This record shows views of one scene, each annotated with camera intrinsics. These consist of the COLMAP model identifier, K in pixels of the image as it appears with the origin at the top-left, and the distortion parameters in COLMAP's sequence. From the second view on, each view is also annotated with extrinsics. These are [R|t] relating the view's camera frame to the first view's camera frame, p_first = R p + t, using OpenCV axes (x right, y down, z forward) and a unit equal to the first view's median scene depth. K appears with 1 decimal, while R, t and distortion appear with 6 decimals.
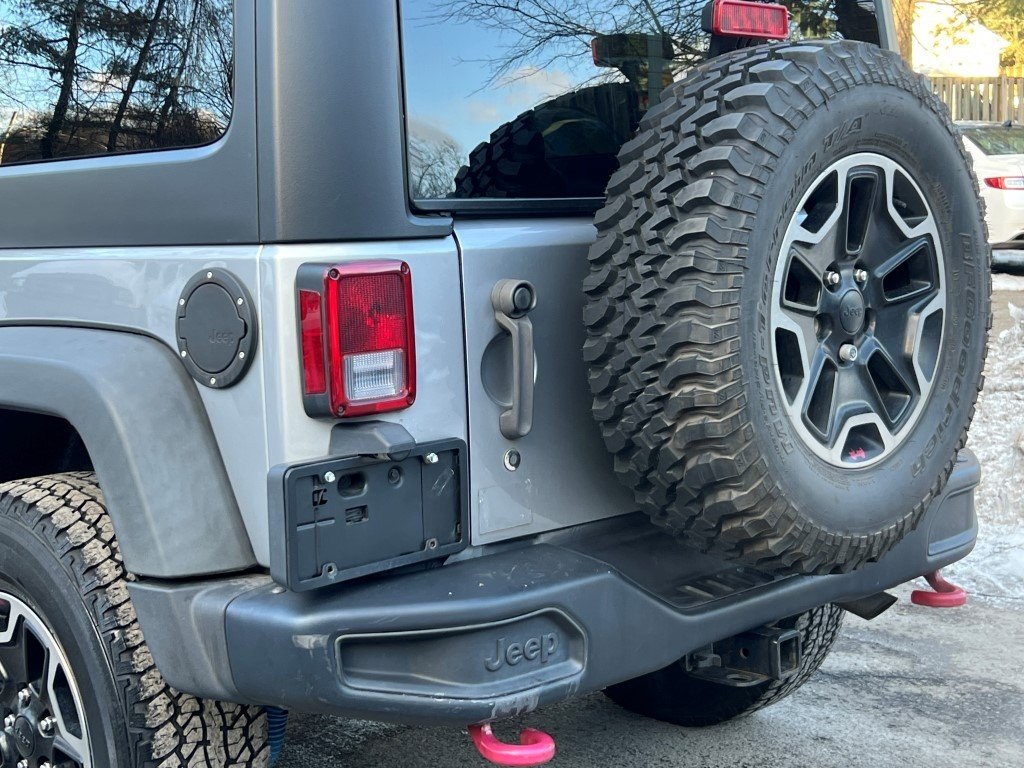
lens RADIAL K [[1562.8, 0, 511.8], [0, 1562.8, 378.6], [0, 0, 1]] dist [0.040724, 0.000000]
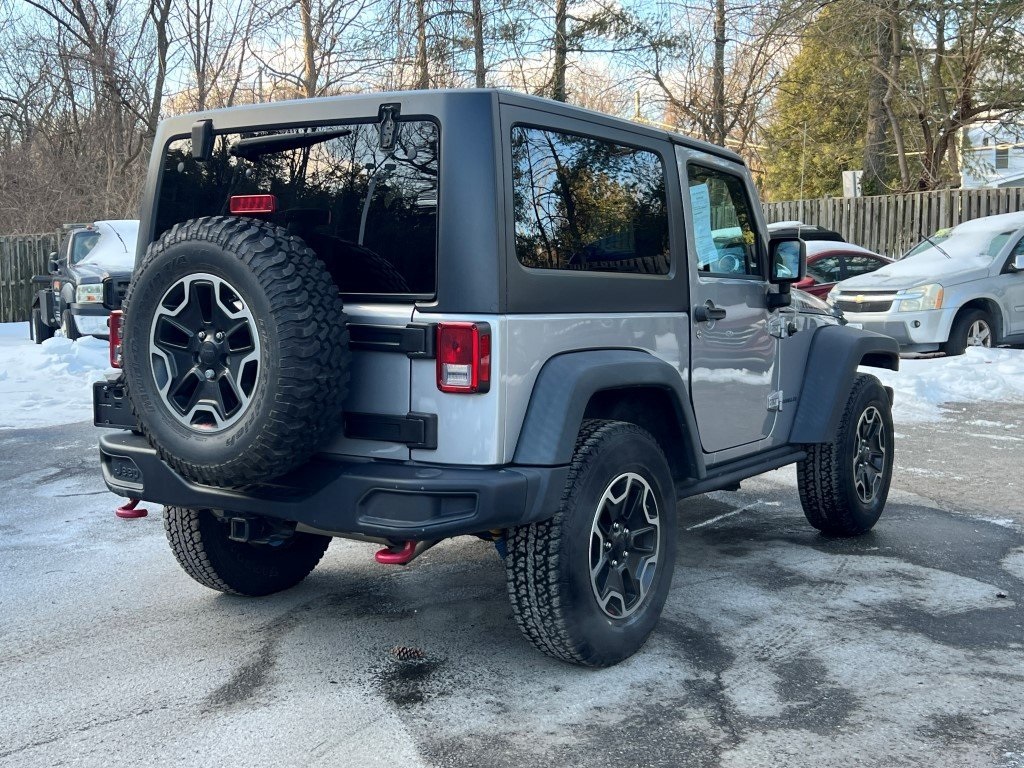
lens RADIAL K [[1225.1, 0, 511.7], [0, 1225.1, 381.0], [0, 0, 1]] dist [0.003240, 0.000000]
pose [[0.205426, 0.108276, -0.972665, 1.896325], [-0.130428, 0.988024, 0.082439, -0.194892], [0.969943, 0.109927, 0.217088, 1.091316]]
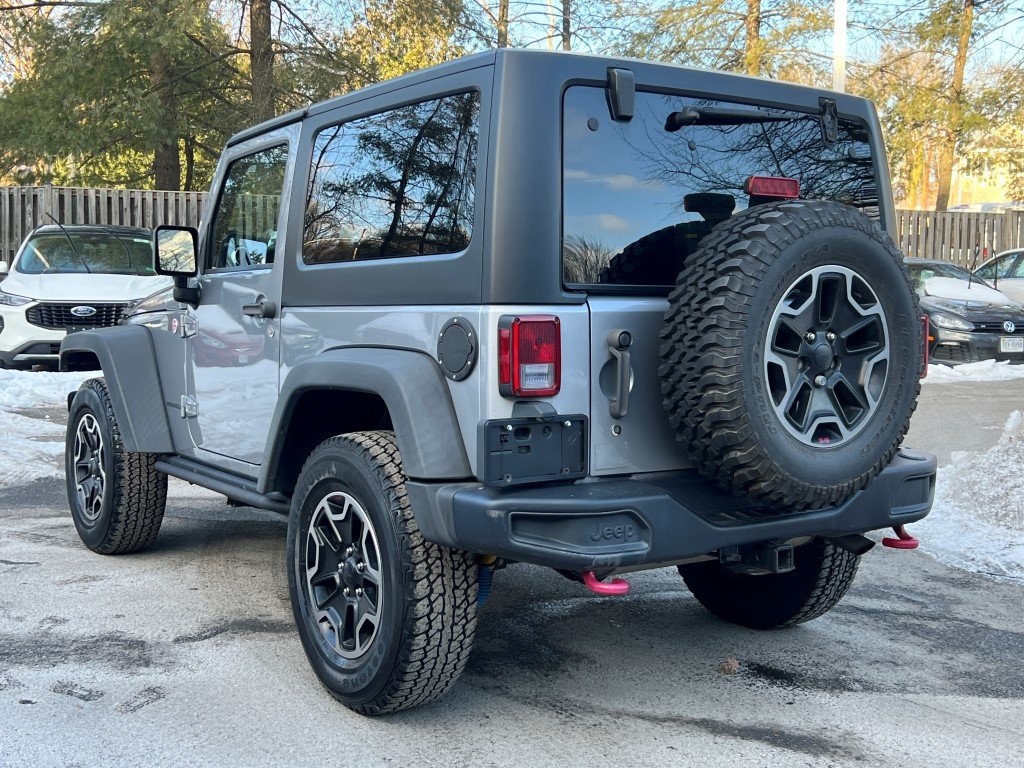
lens RADIAL K [[1225.1, 0, 513.3], [0, 1225.1, 386.5], [0, 0, 1]] dist [0.003240, 0.000000]
pose [[0.982422, 0.042956, -0.181665, 0.135180], [-0.050385, 0.998063, -0.036478, 0.058916], [0.179746, 0.044990, 0.982684, -0.399090]]
